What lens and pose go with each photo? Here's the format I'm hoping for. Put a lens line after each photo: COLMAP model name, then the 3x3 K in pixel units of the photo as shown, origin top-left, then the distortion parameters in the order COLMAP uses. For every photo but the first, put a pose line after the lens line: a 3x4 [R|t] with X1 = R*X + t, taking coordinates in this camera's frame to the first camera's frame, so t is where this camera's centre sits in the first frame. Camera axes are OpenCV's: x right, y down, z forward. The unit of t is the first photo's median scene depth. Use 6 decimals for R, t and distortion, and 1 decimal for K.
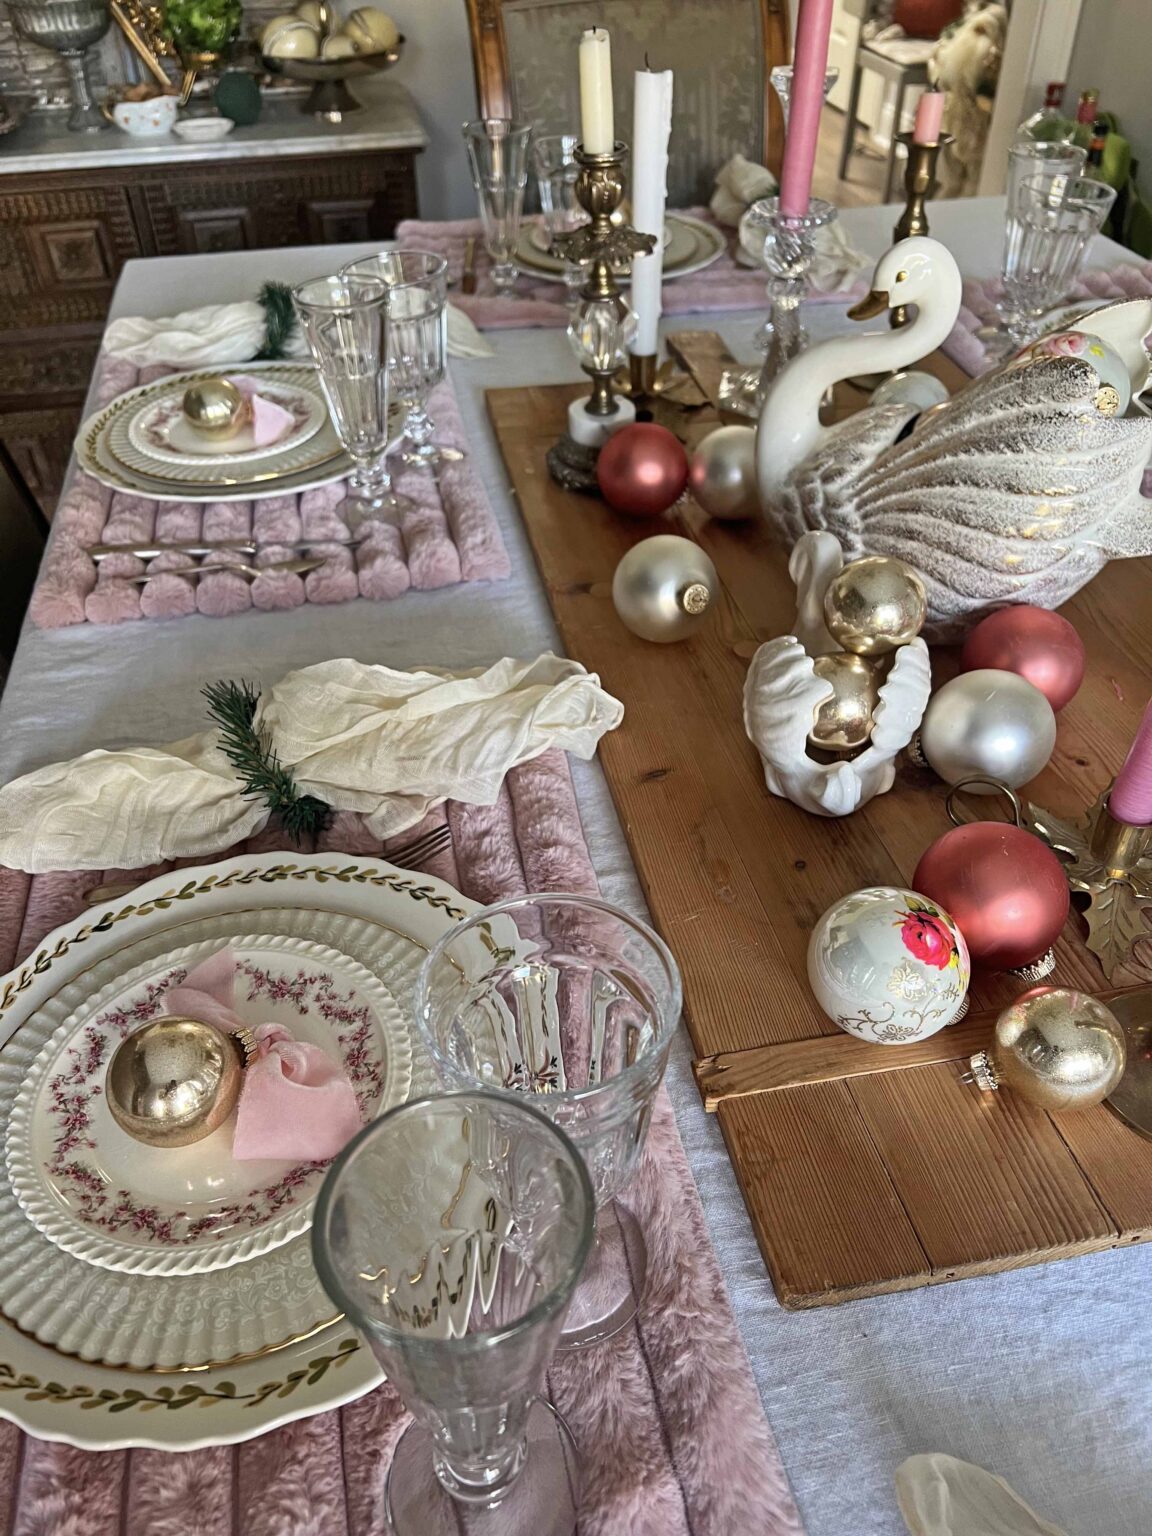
lens RADIAL K [[1222.5, 0, 576.0], [0, 1222.5, 768.0], [0, 0, 1]] dist [0.012517, -0.017708]
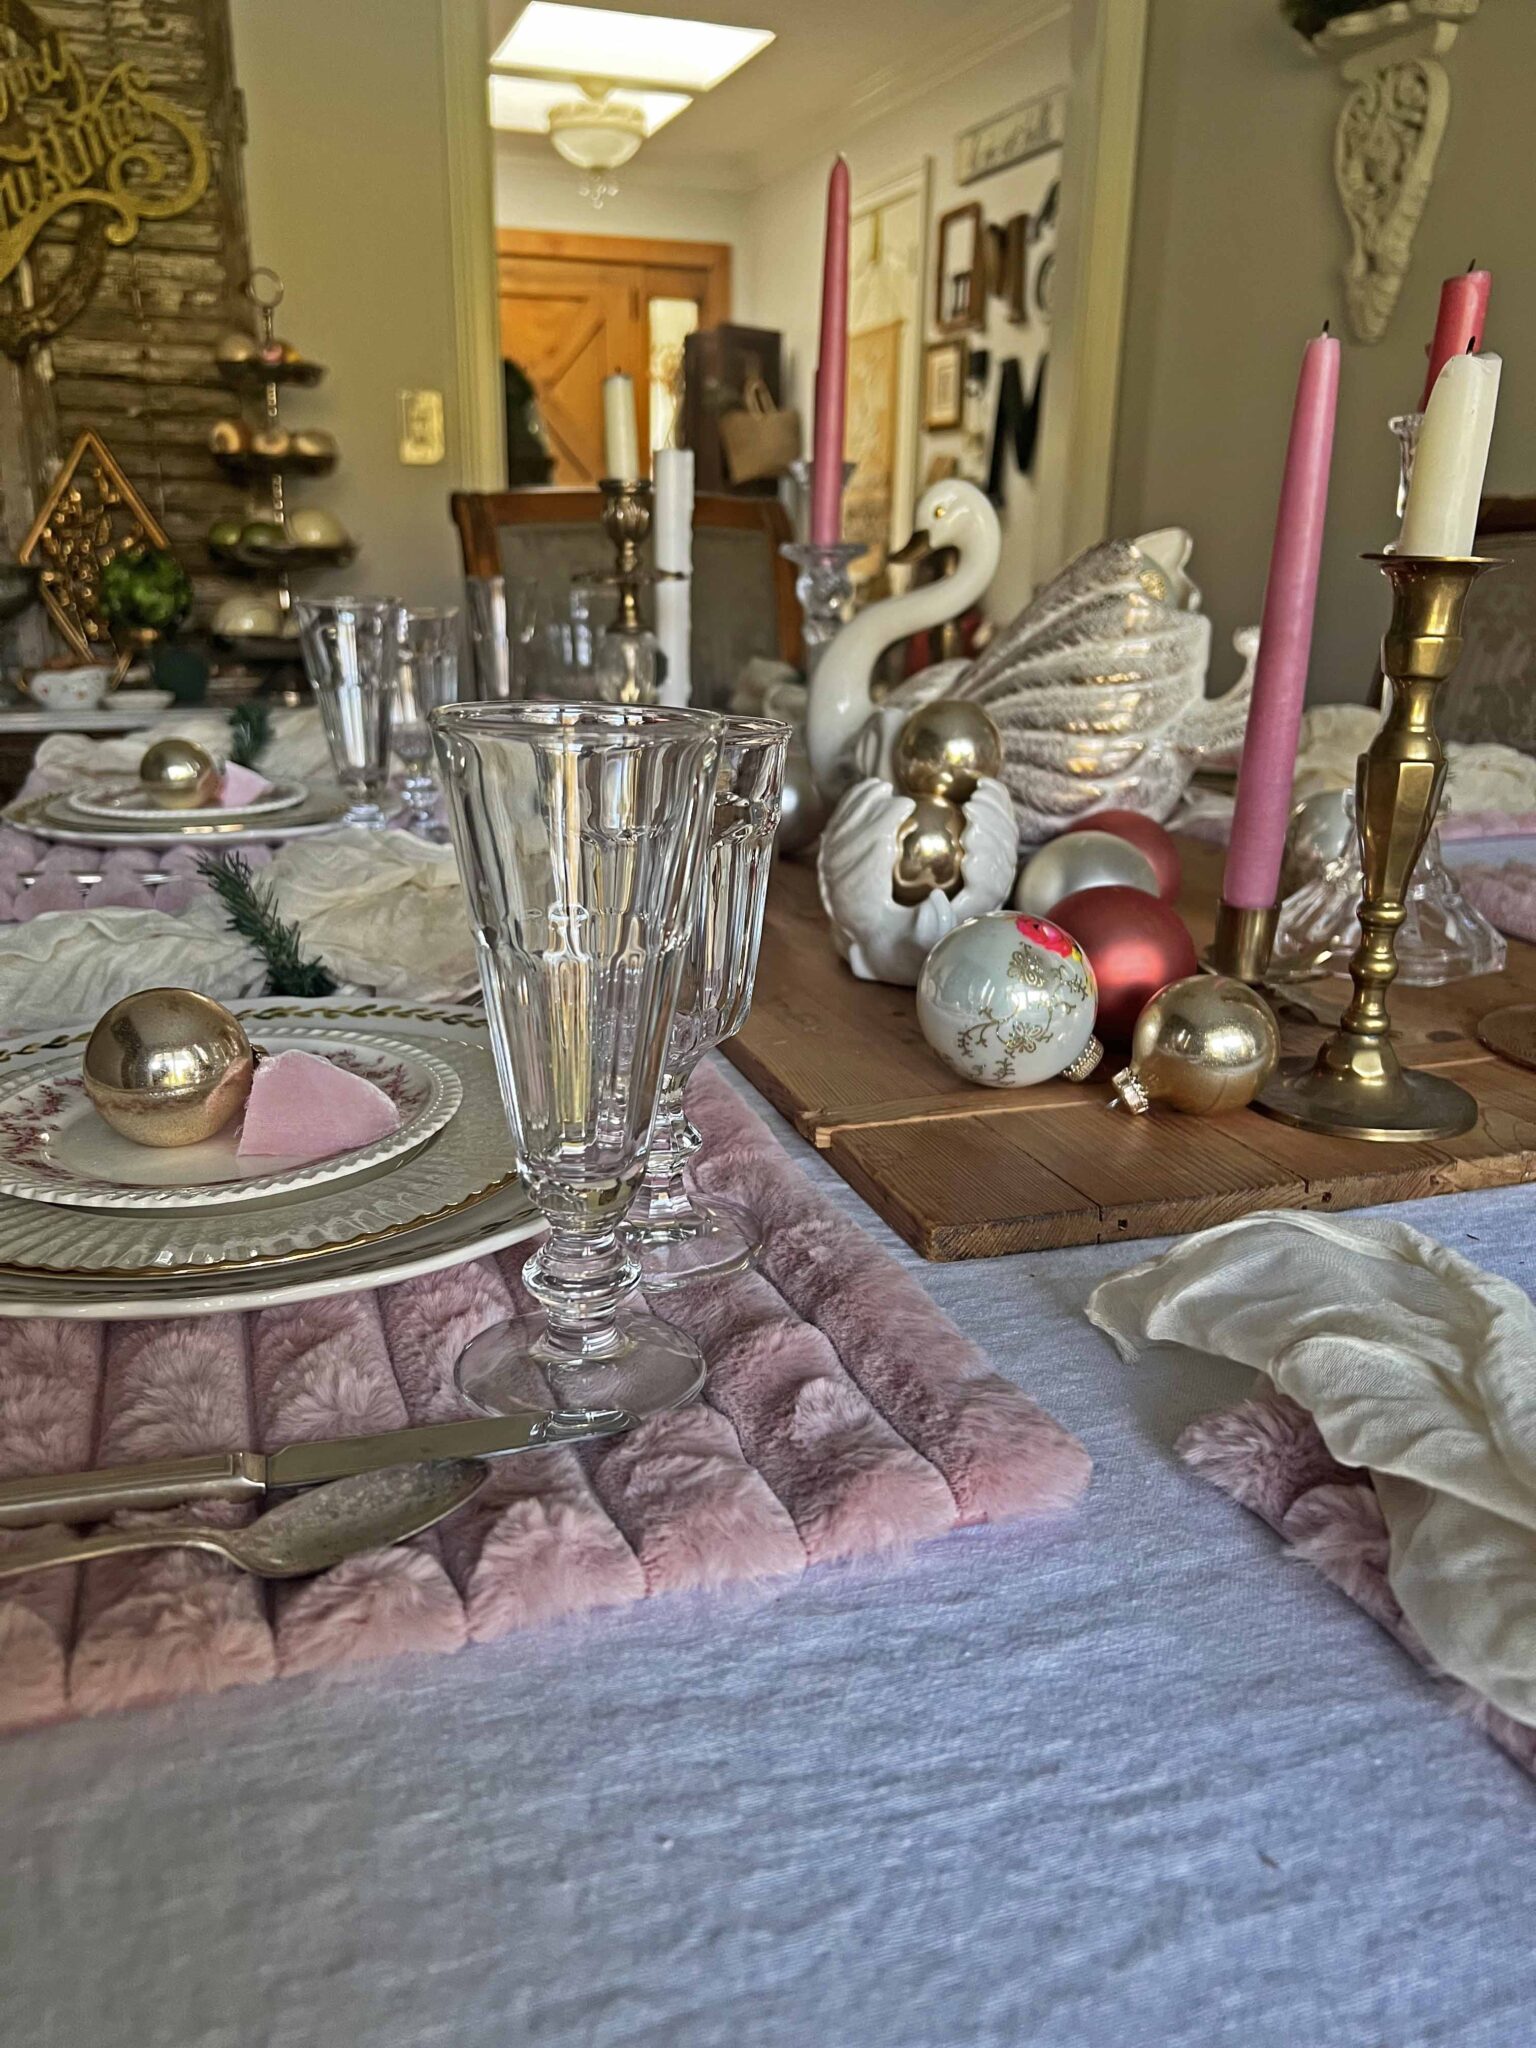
lens RADIAL K [[1629.9, 0, 768.0], [0, 1629.9, 1024.0], [0, 0, 1]] dist [0.012517, -0.017708]
pose [[0.990963, -0.014889, 0.133306, -0.056988], [0.066644, 0.917129, -0.392980, 0.494330], [-0.116408, 0.398313, 0.909833, -0.030022]]
